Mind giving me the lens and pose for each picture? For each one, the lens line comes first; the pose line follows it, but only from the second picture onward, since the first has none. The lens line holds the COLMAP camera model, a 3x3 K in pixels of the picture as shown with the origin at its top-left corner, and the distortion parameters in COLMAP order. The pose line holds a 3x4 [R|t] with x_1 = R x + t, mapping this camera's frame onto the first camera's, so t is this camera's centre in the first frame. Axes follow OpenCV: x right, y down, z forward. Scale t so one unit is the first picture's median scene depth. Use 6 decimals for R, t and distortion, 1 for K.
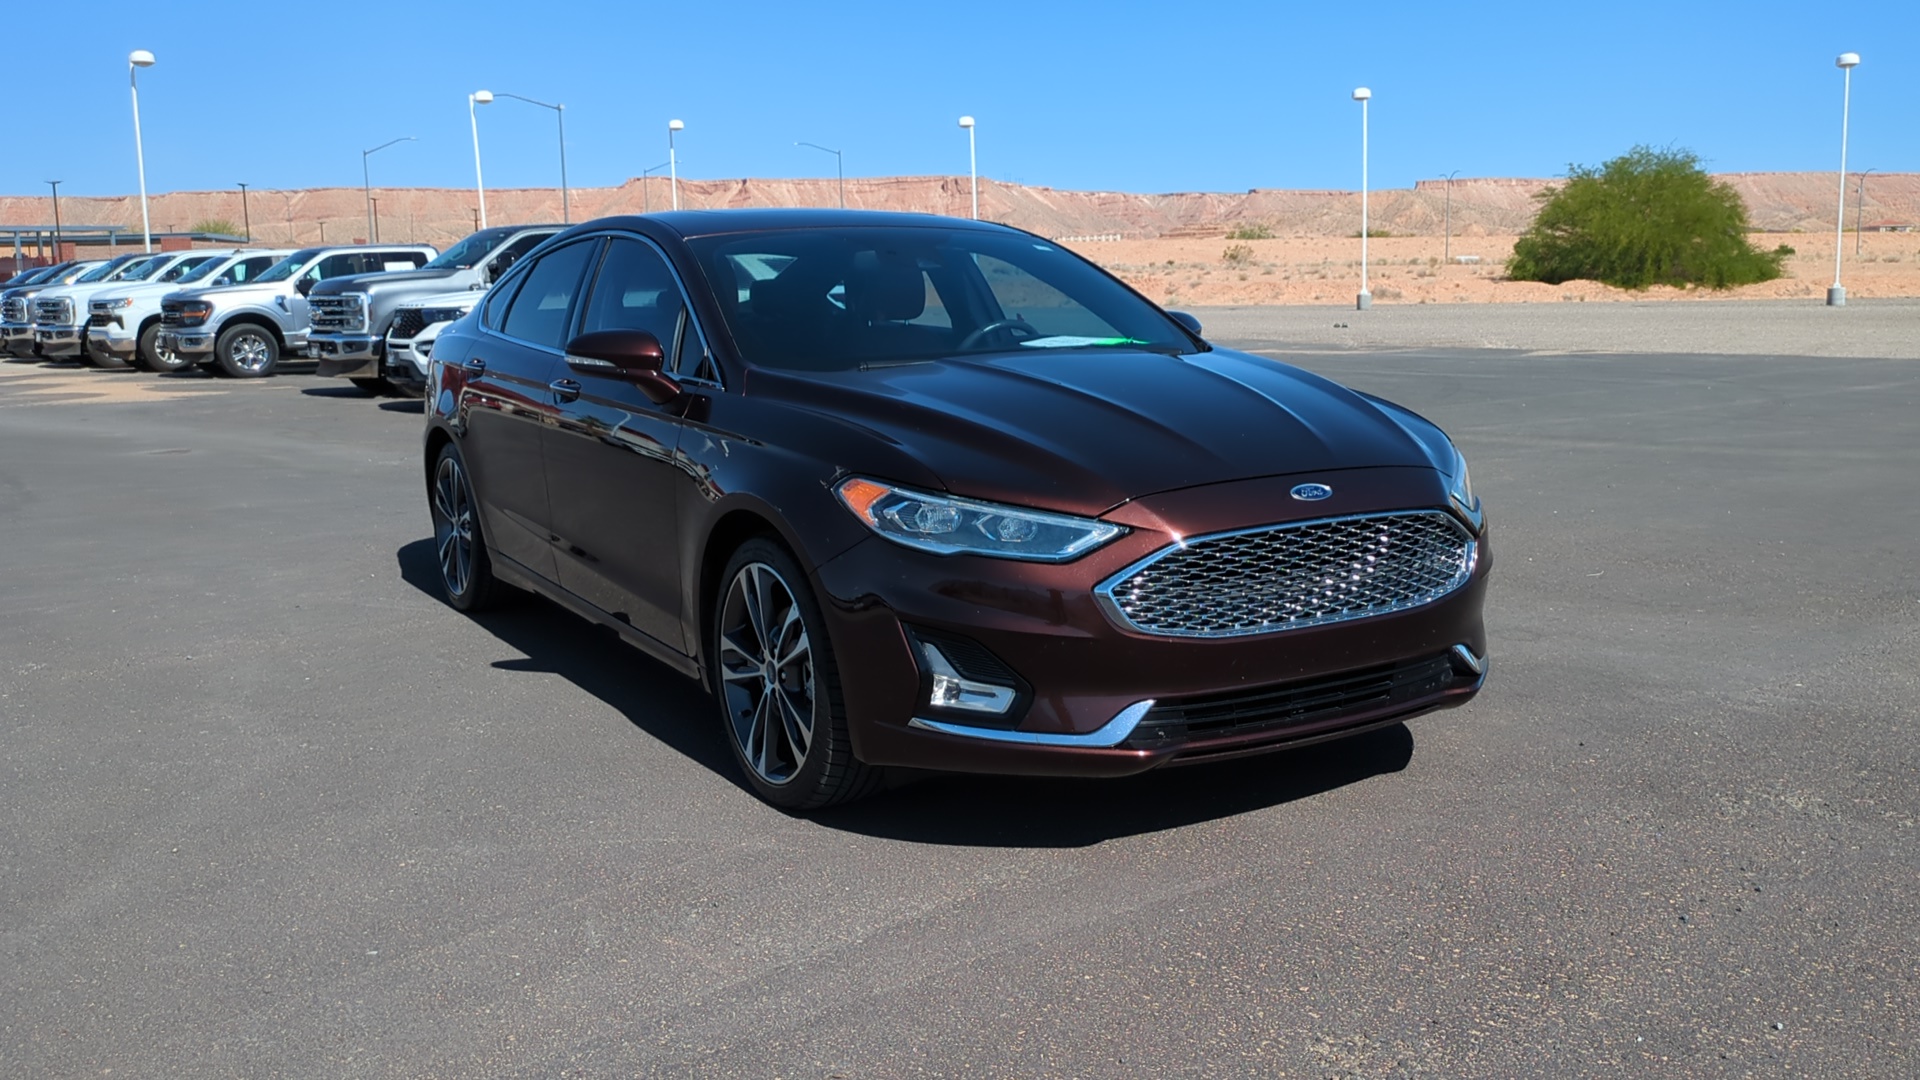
lens RADIAL K [[1643.8, 0, 967.4], [0, 1643.8, 550.0], [0, 0, 1]] dist [0.065909, -0.090832]
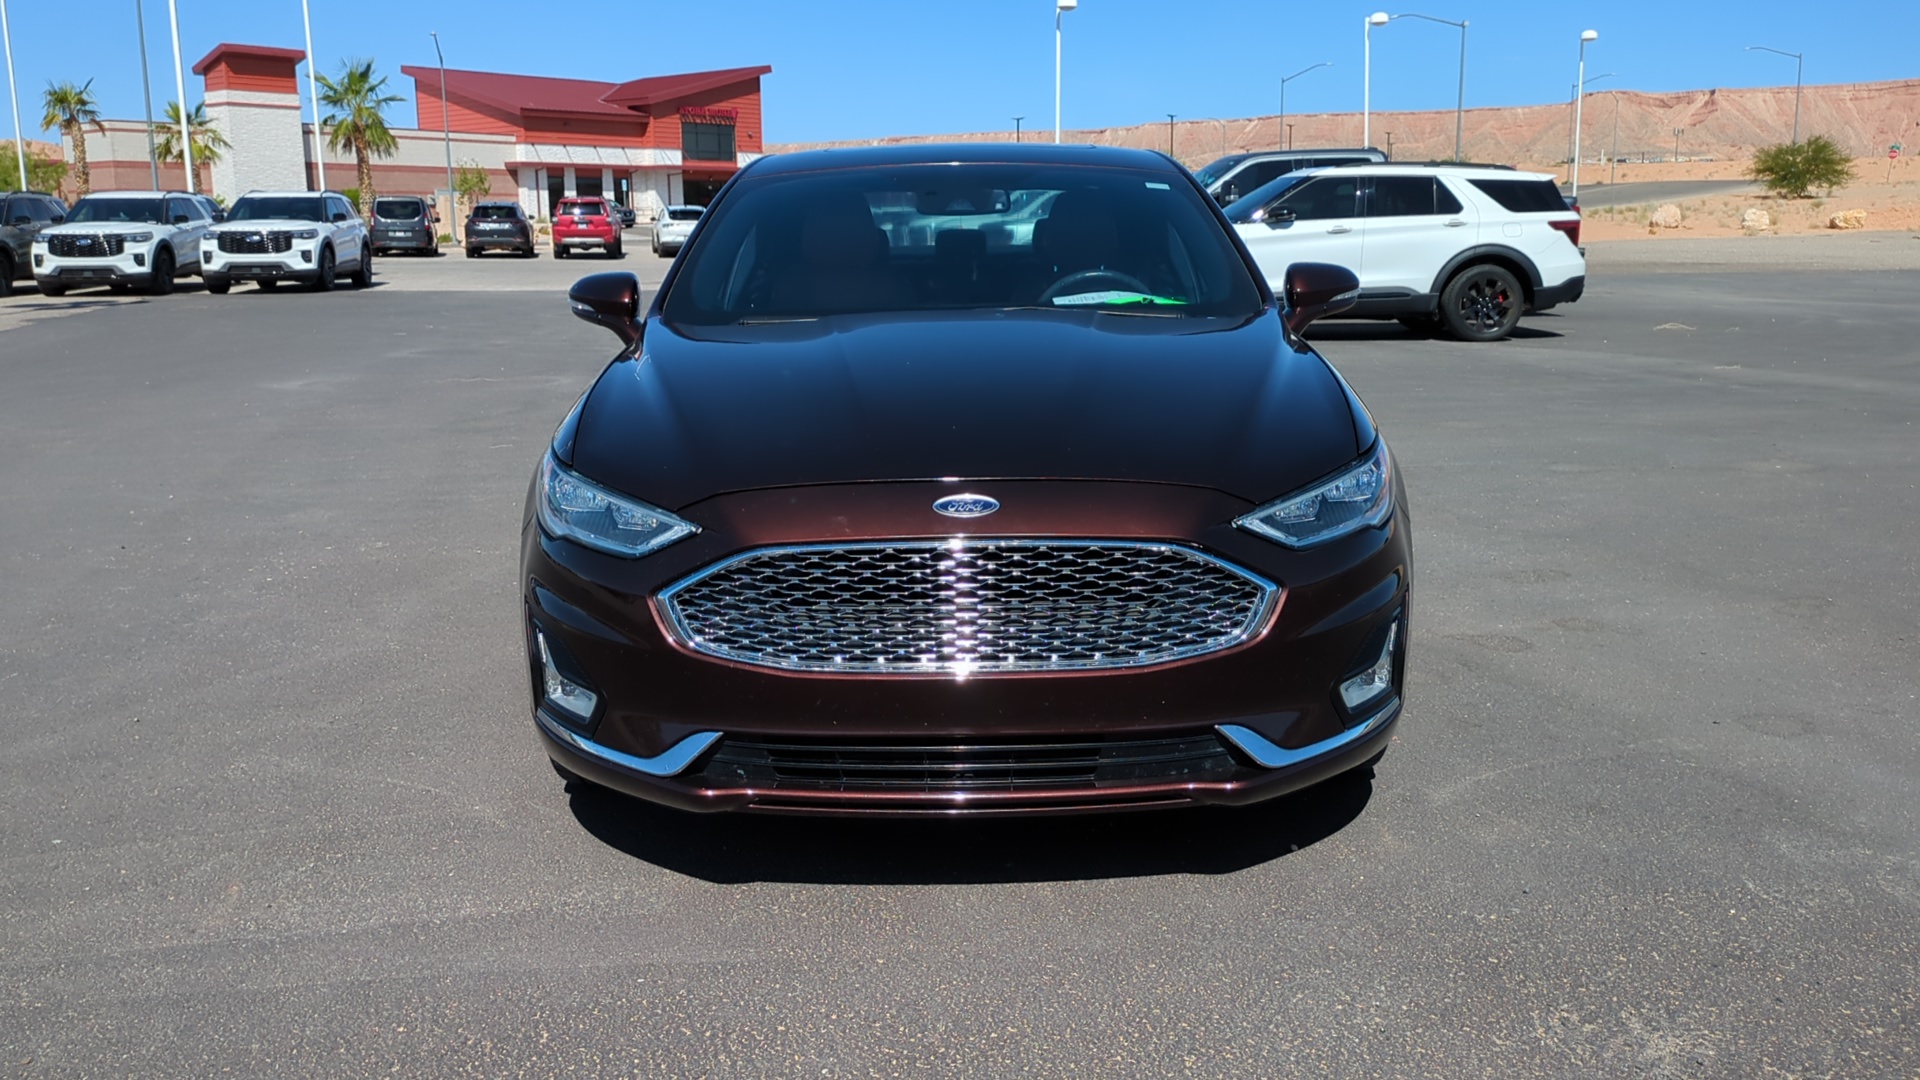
lens RADIAL K [[1643.8, 0, 951.2], [0, 1643.8, 539.8], [0, 0, 1]] dist [0.065909, -0.090832]
pose [[0.852517, 0.105532, -0.511935, 0.608480], [-0.085652, 0.994372, 0.062348, -0.067593], [0.515634, -0.009305, 0.856759, 0.313616]]
